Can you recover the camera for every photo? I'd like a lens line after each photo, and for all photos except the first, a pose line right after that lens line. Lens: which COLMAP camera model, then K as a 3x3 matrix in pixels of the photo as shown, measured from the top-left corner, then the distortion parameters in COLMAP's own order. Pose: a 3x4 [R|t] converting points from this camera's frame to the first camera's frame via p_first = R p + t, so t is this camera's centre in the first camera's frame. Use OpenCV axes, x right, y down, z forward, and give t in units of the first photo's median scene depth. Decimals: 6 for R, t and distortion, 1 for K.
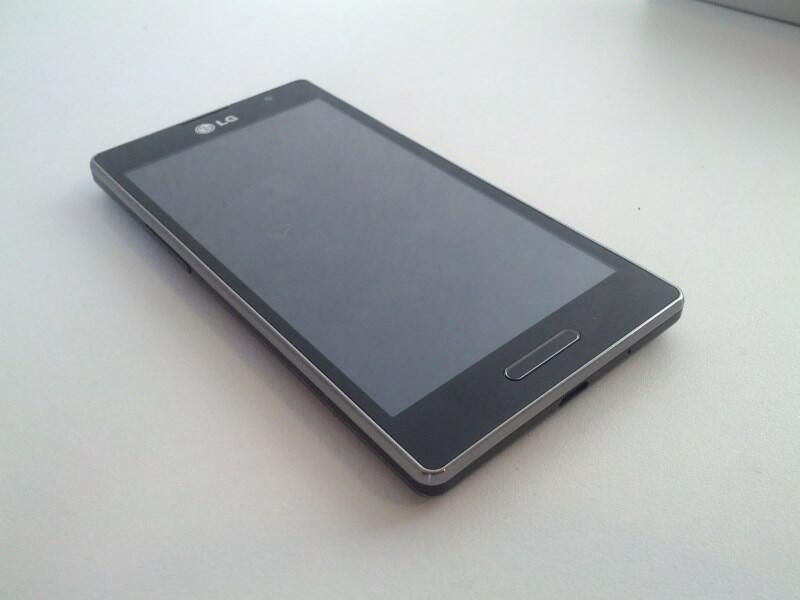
lens RADIAL K [[812.3, 0, 400.0], [0, 812.3, 300.0], [0, 0, 1]] dist [0.003418, 0.005958]
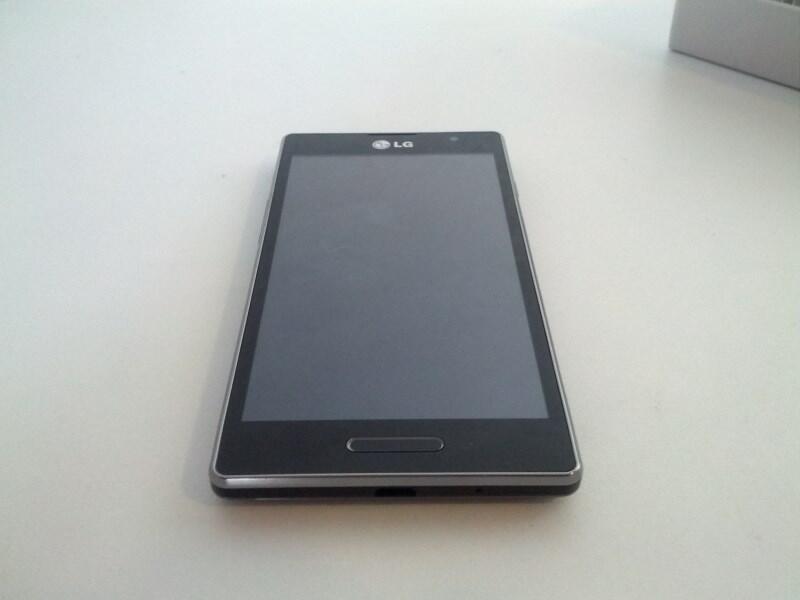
lens RADIAL K [[812.3, 0, 400.0], [0, 812.3, 300.0], [0, 0, 1]] dist [0.003418, 0.005958]
pose [[0.780312, 0.413308, -0.469350, 0.395678], [-0.421079, 0.902105, 0.094331, -0.132452], [0.462391, 0.124026, 0.877959, 0.047819]]
